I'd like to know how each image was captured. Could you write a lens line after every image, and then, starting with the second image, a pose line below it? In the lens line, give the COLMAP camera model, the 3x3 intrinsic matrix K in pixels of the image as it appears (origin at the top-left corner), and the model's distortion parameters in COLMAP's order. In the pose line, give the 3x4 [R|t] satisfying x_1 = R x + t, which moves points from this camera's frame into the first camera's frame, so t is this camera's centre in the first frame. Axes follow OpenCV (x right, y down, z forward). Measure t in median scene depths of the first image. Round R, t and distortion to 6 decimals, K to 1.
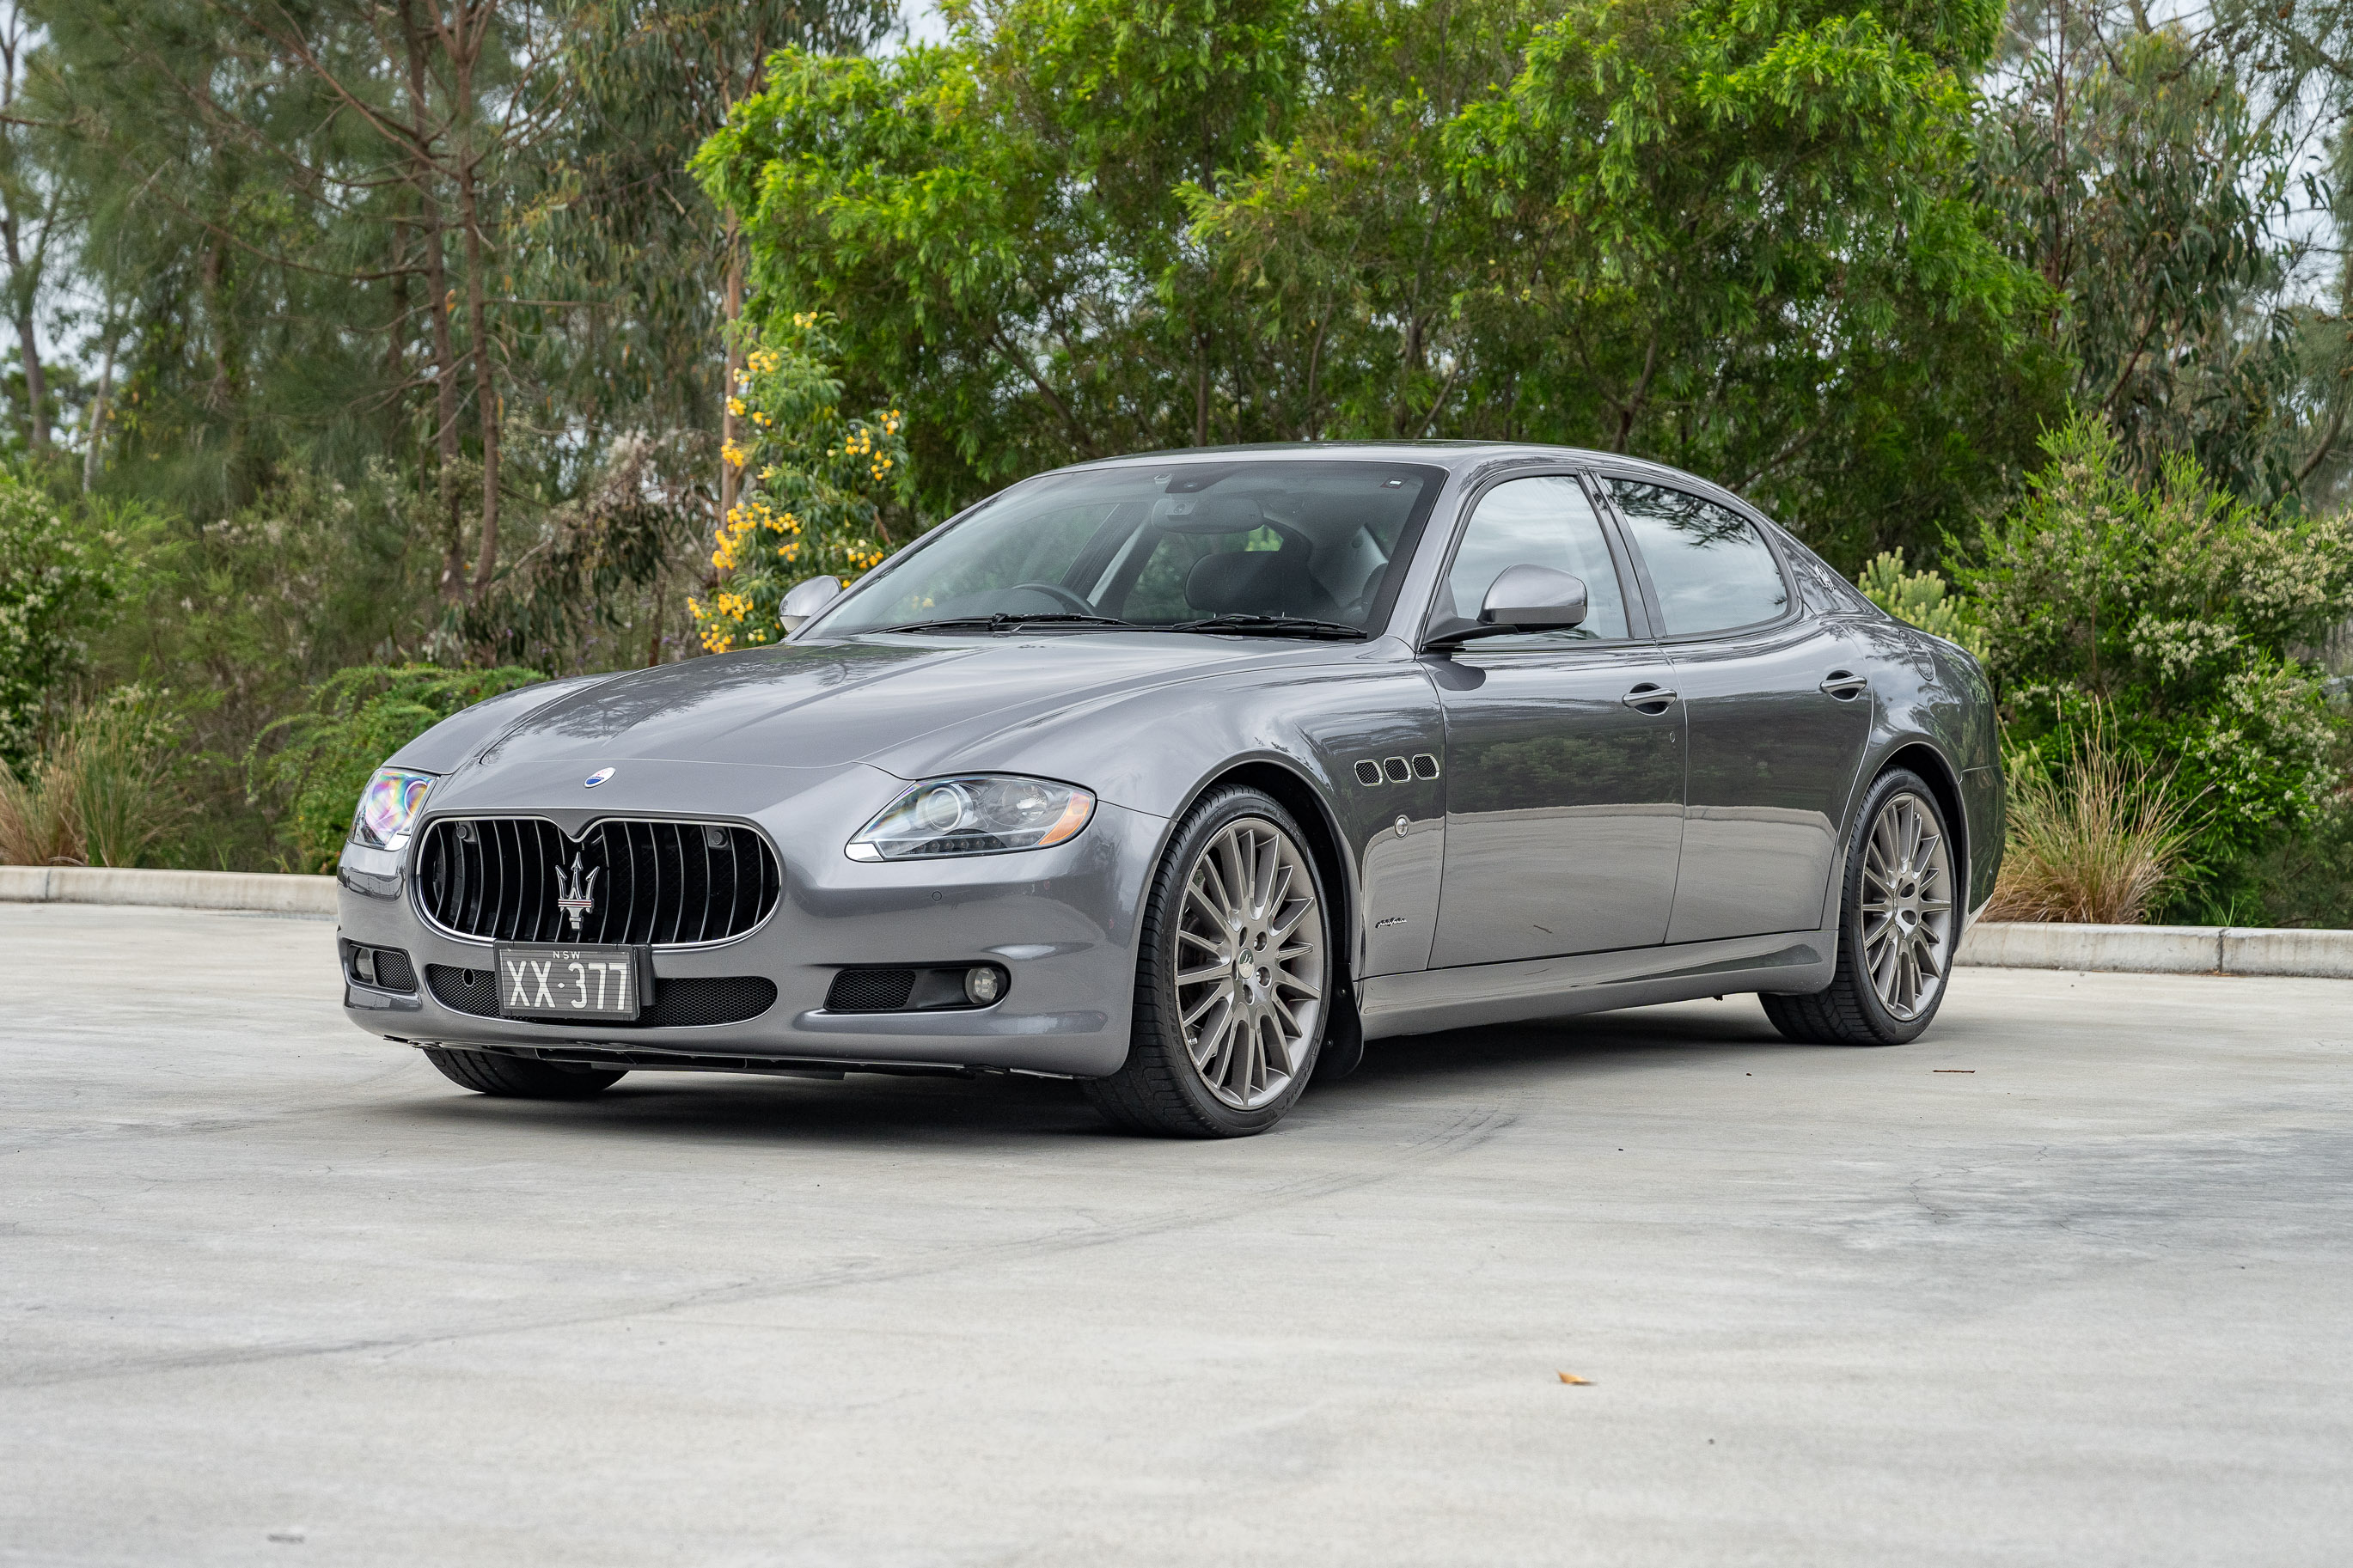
lens RADIAL K [[4701.9, 0, 1176.5], [0, 4701.9, 784.0], [0, 0, 1]] dist [0.011149, 0.134847]
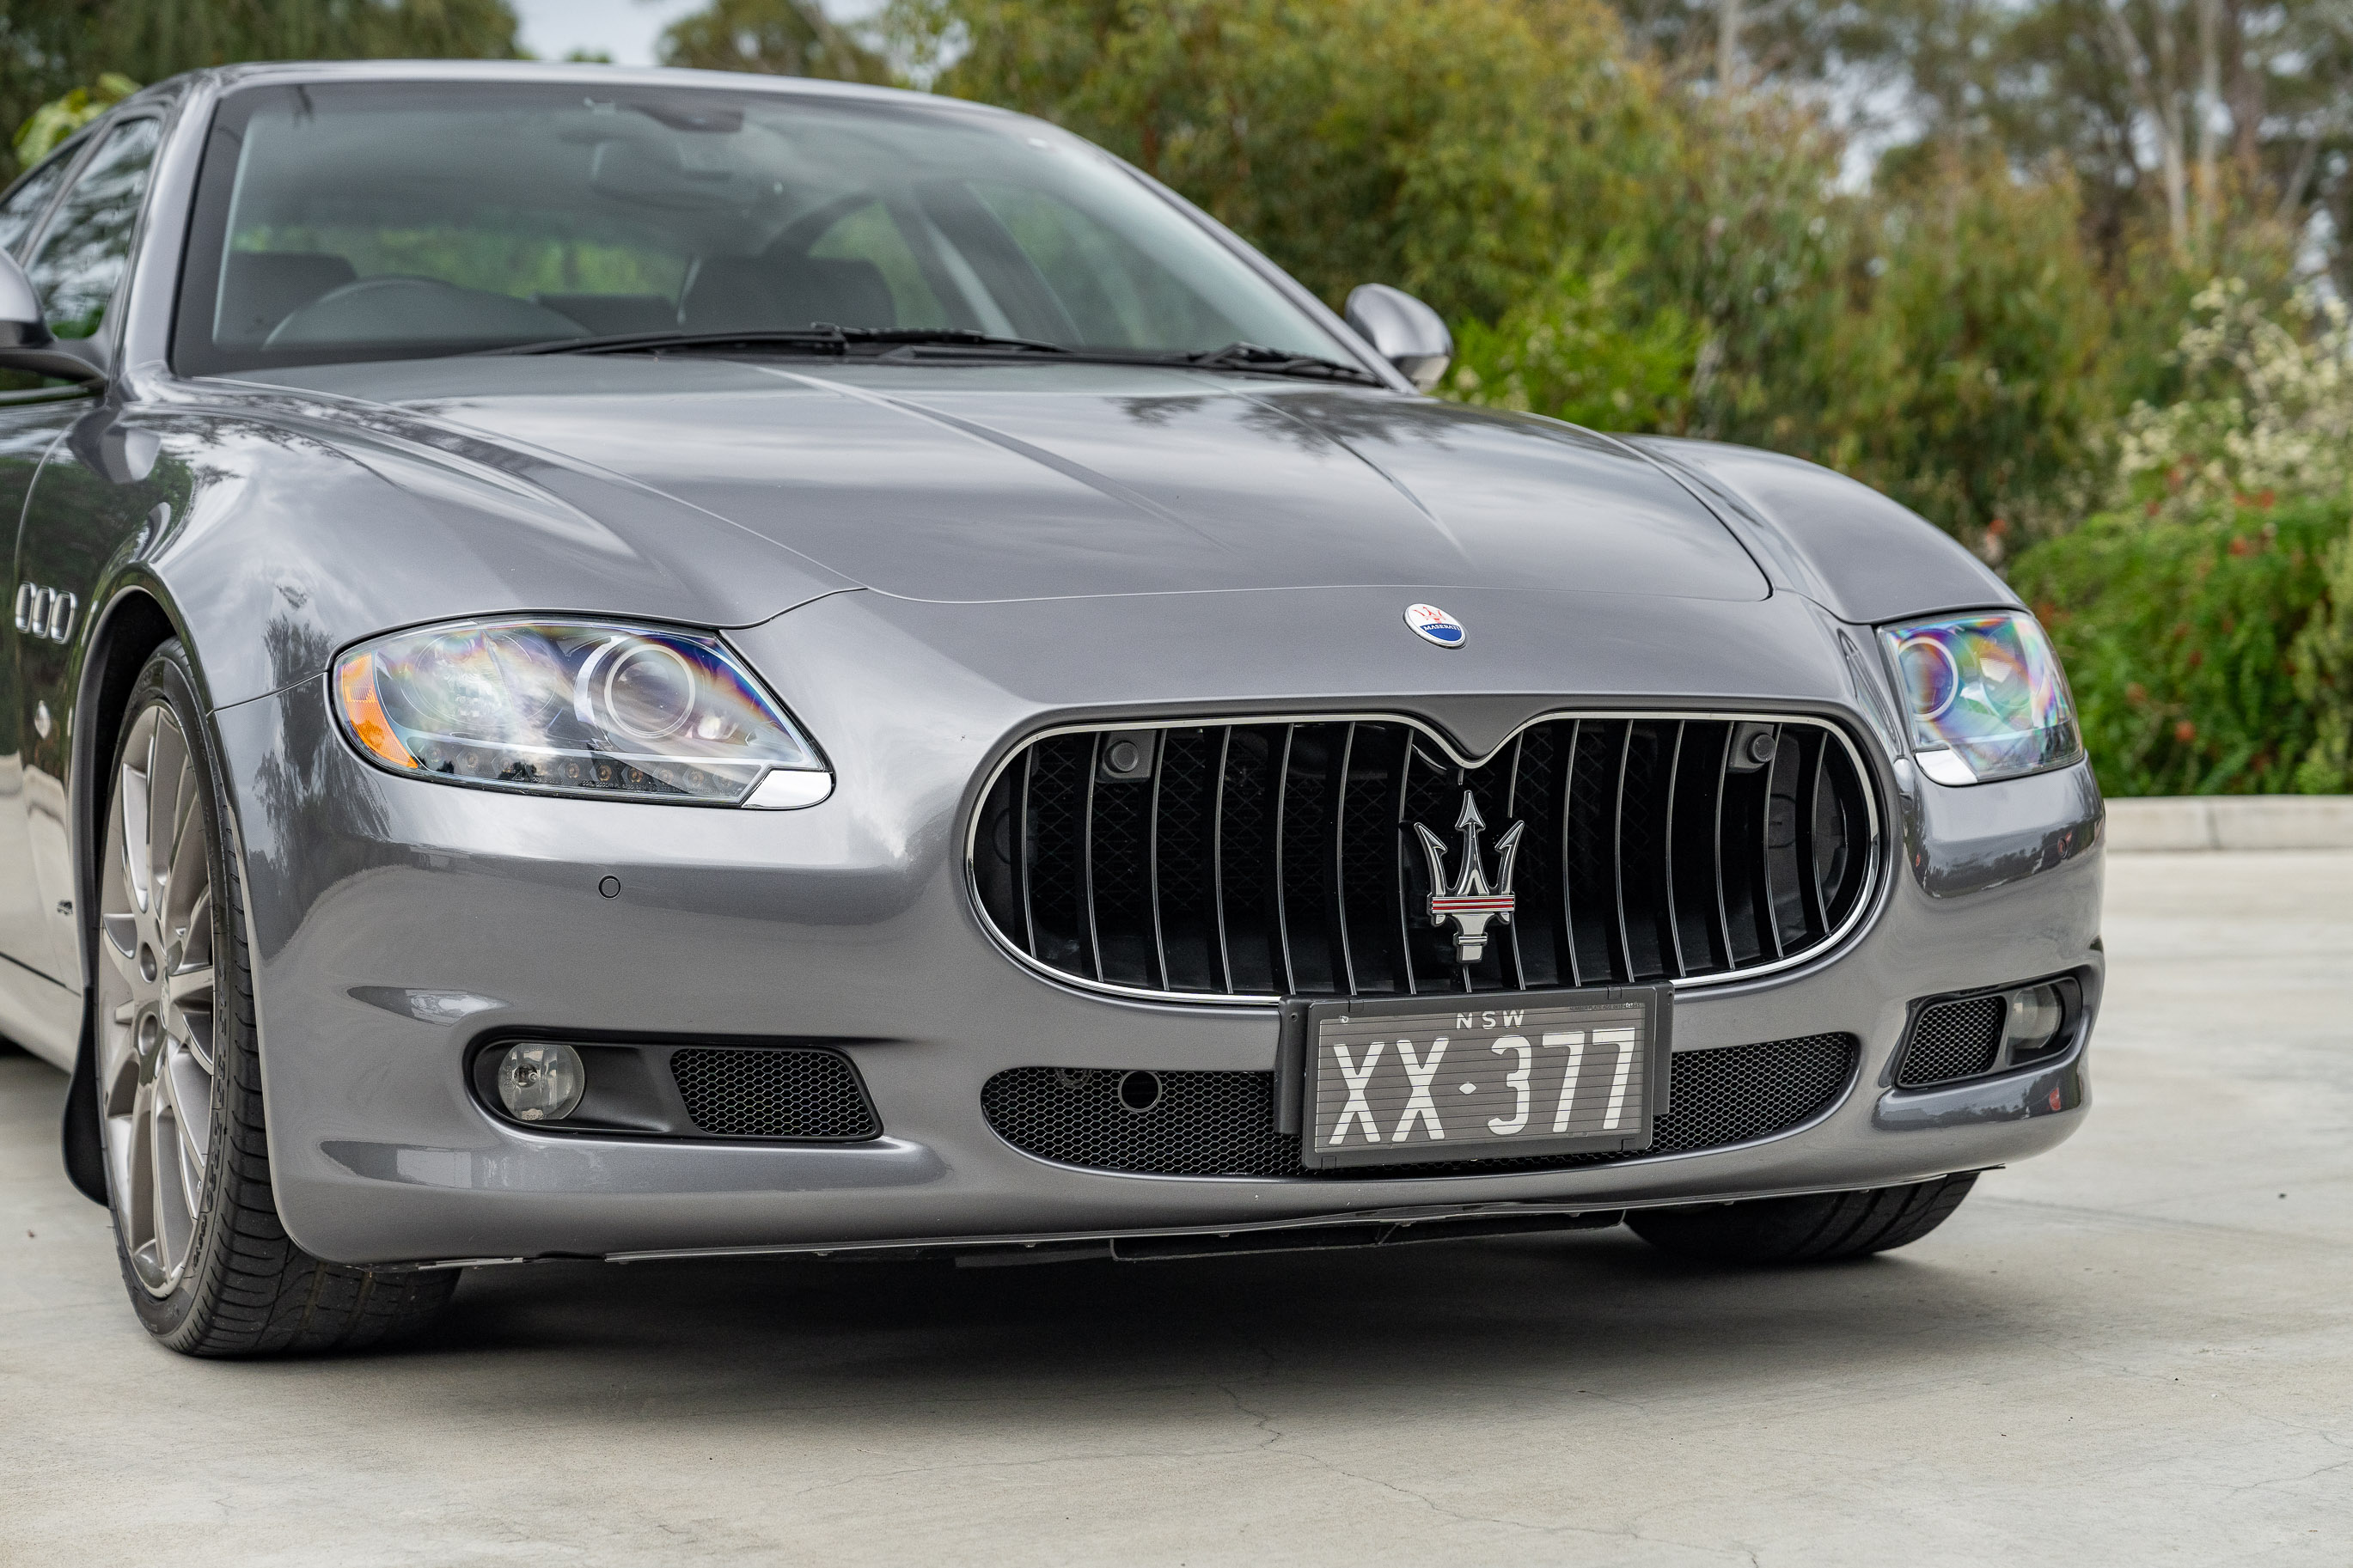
lens RADIAL K [[4539.0, 0, 1176.5], [0, 4539.0, 784.0], [0, 0, 1]] dist [0.006705, -0.030997]
pose [[0.574987, -0.033871, 0.817461, -0.490542], [0.012902, 0.999394, 0.032335, -0.000521], [-0.818061, -0.008045, 0.575076, 0.759711]]
